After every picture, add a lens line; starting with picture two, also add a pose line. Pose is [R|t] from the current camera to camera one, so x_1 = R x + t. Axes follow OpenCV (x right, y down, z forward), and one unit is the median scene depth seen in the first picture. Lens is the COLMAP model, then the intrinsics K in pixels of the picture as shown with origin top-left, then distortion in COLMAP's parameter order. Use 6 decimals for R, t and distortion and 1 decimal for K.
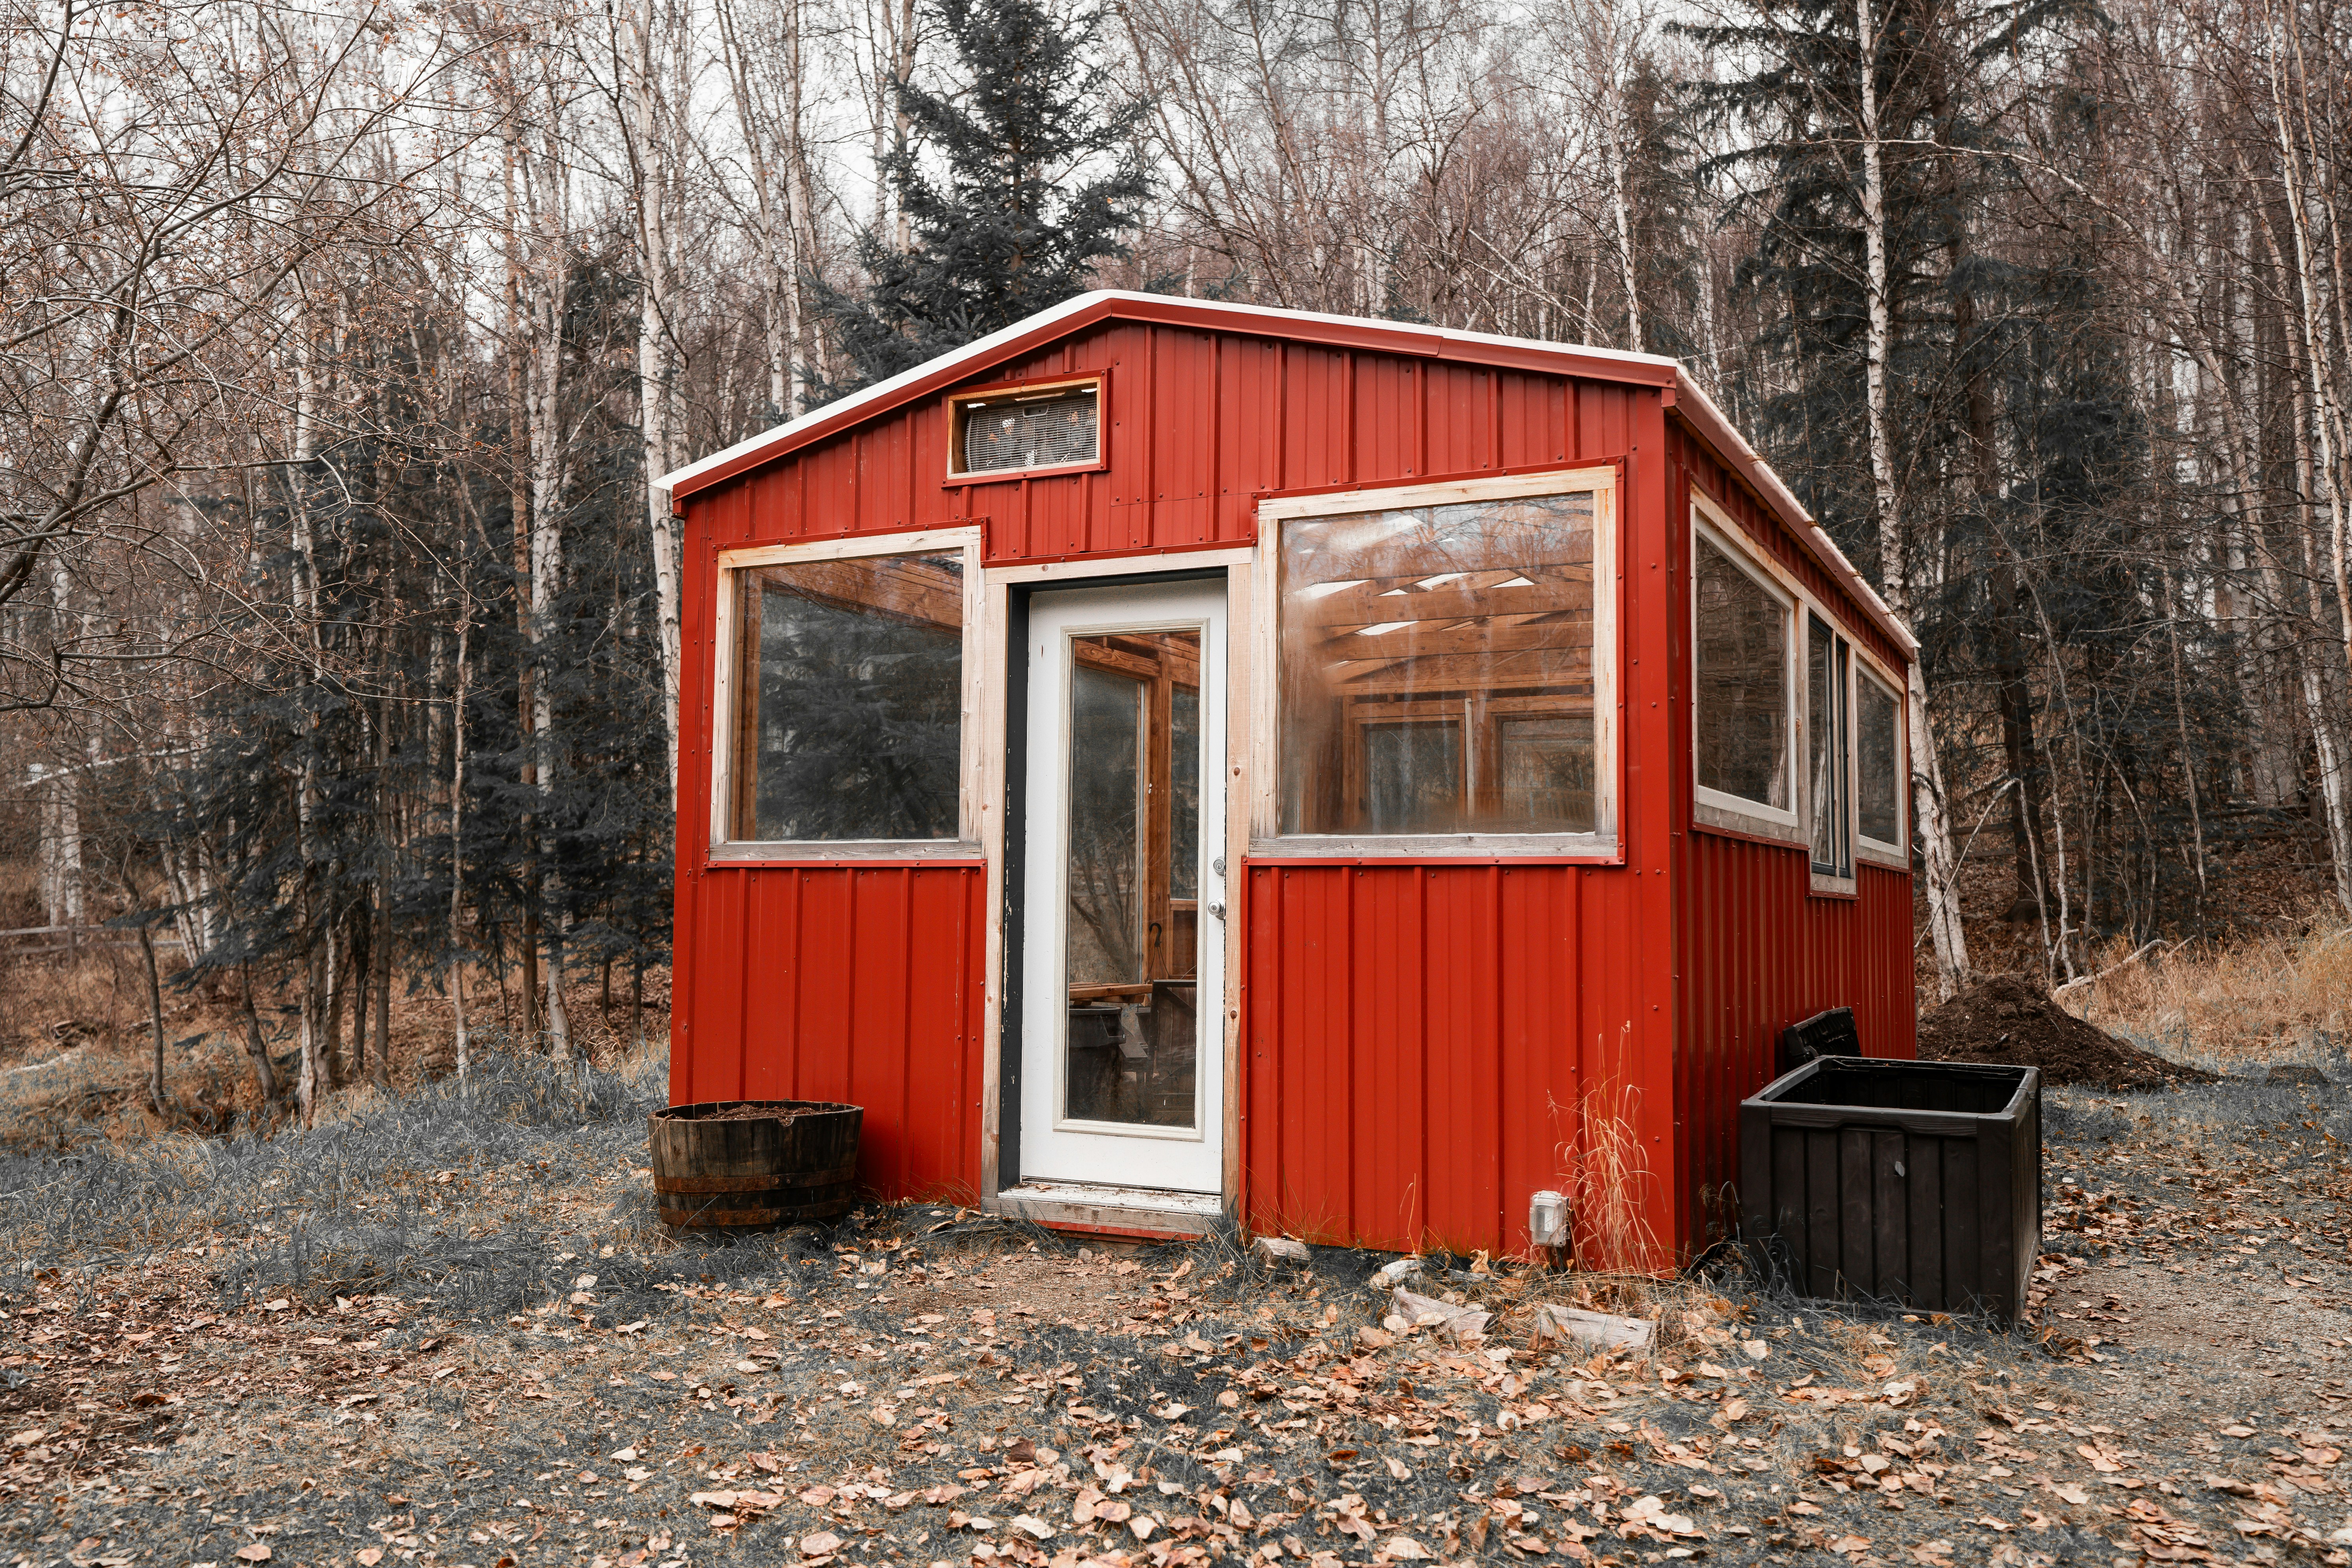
lens RADIAL K [[1959.7, 0, 1175.9], [0, 1959.7, 784.0], [0, 0, 1]] dist [0.034661, 0.000575]
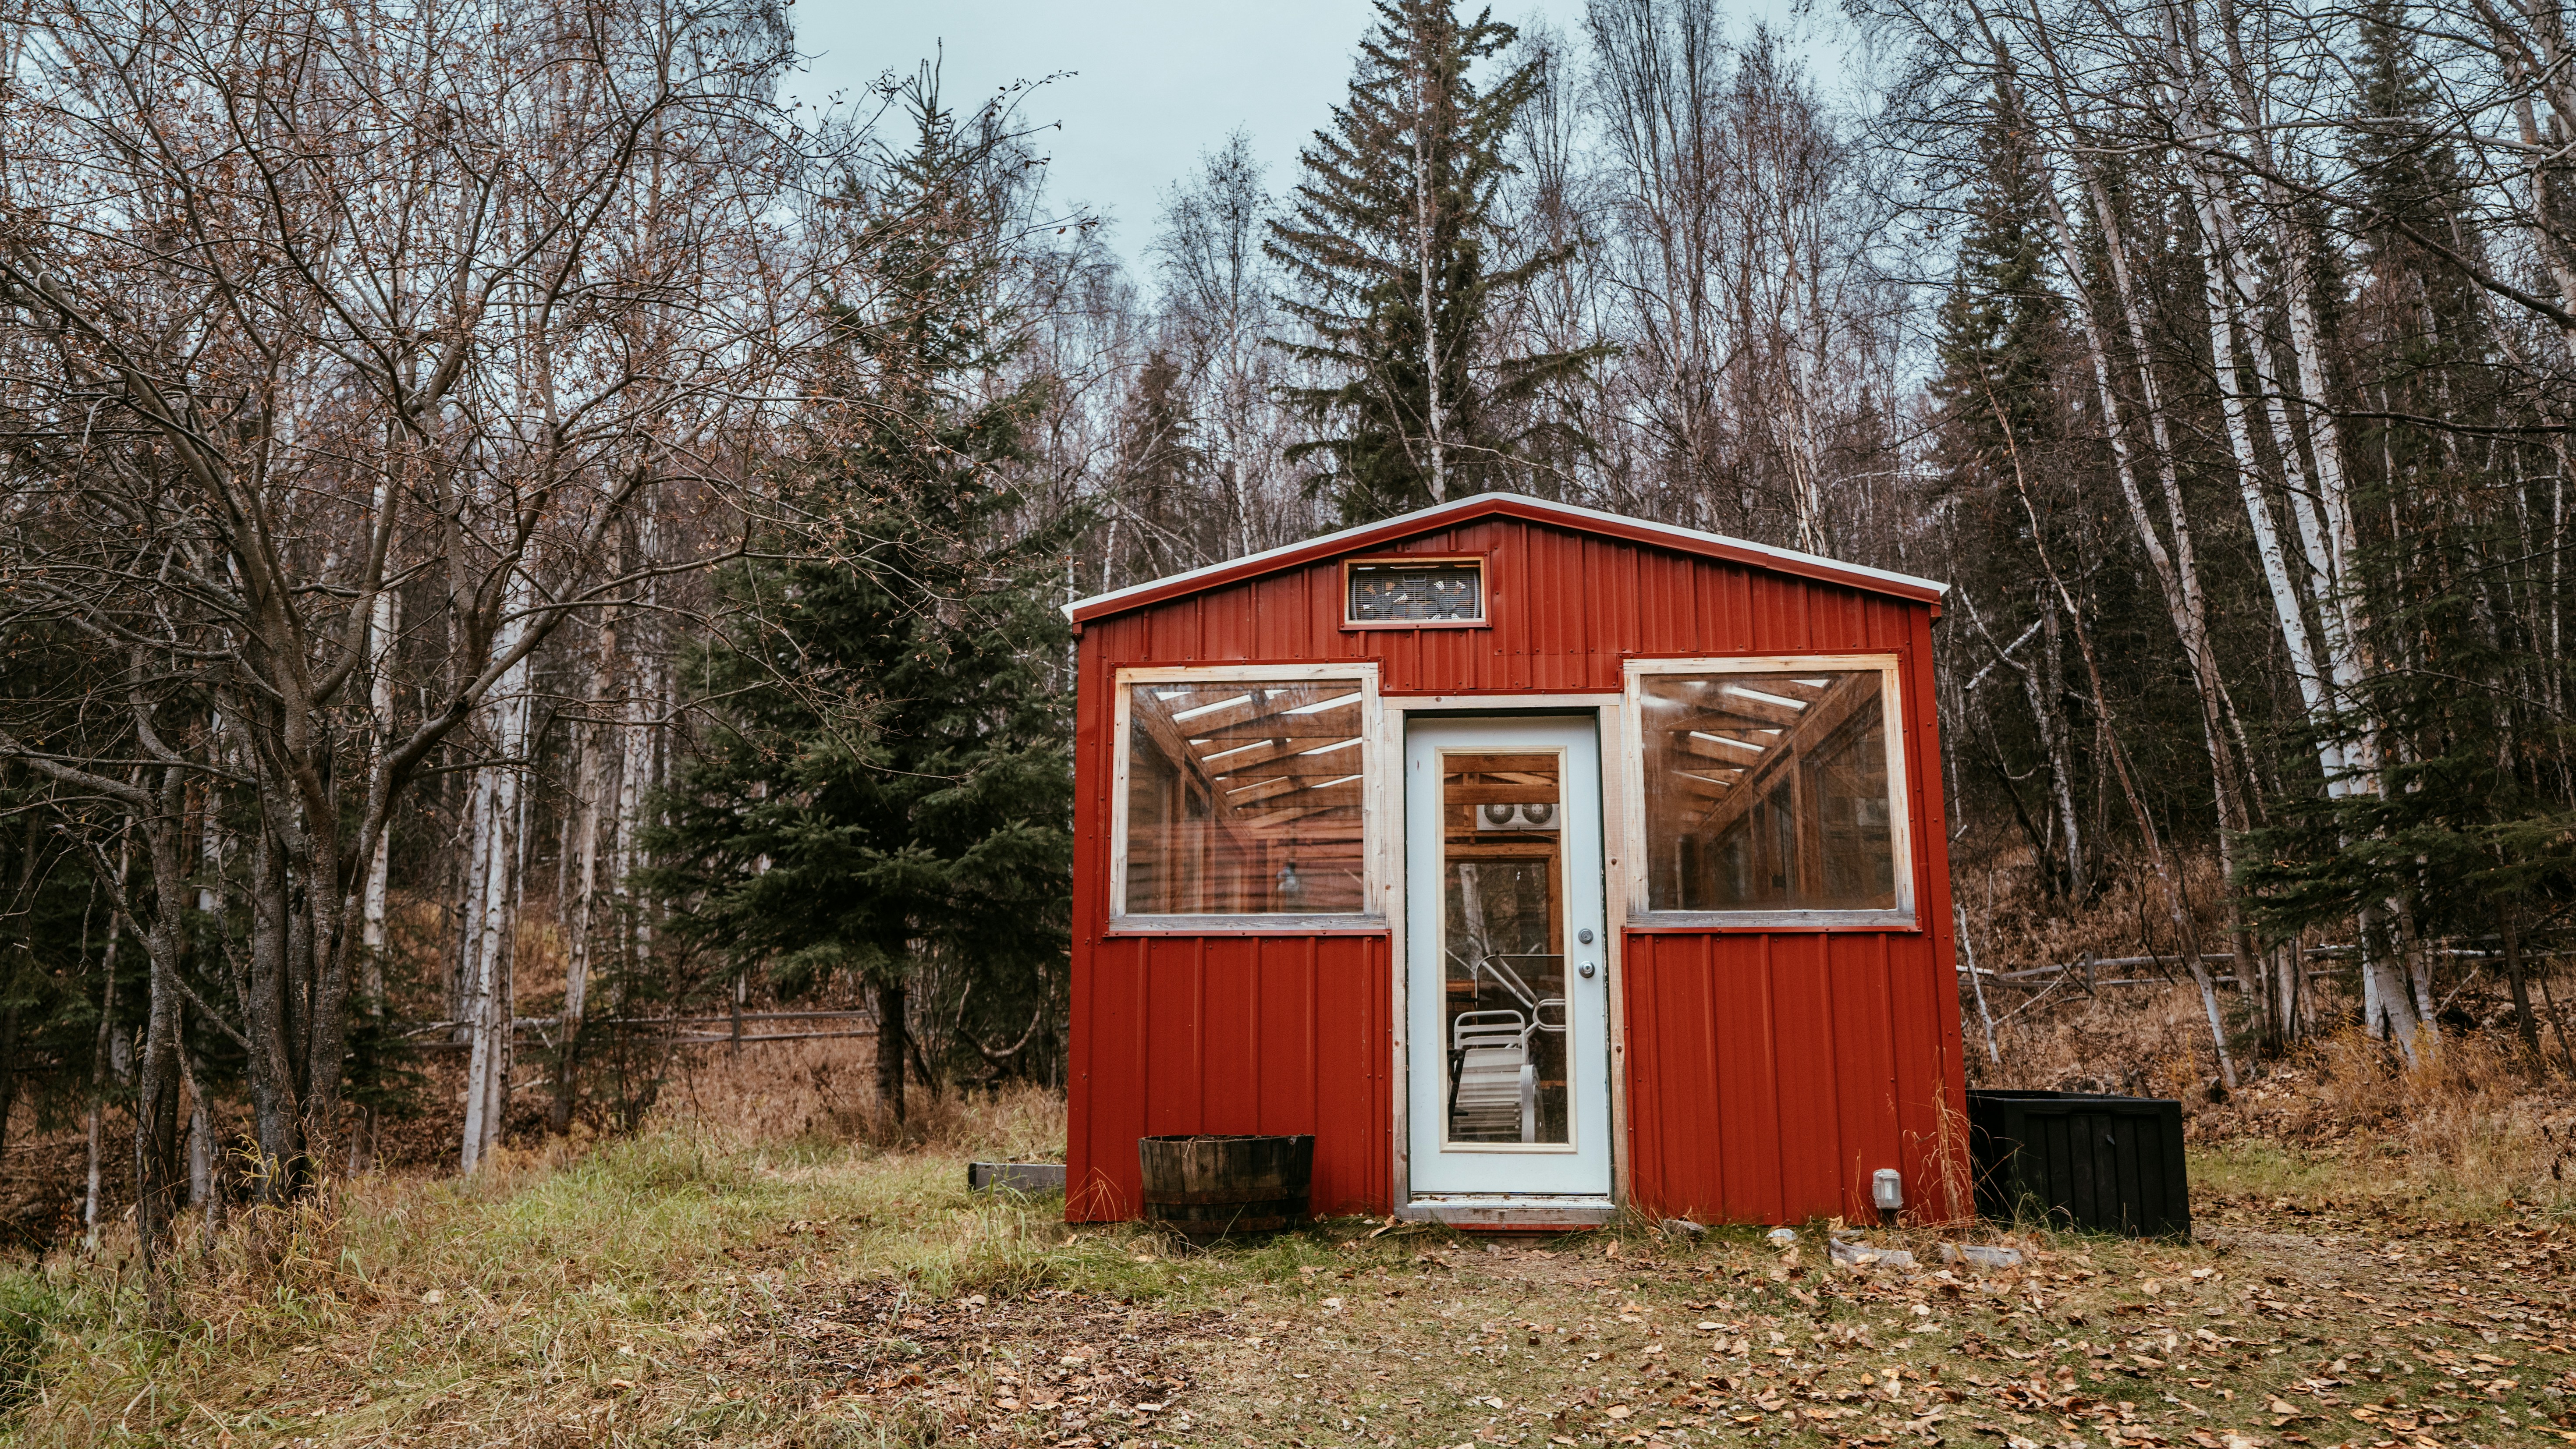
lens RADIAL K [[1736.4, 0, 1287.5], [0, 1736.4, 724.3], [0, 0, 1]] dist [-0.050238, -0.000127]
pose [[0.931769, 0.067444, 0.356733, -0.573758], [-0.019460, 0.990459, -0.136427, 0.062708], [-0.362531, 0.120176, 0.924191, 0.000255]]
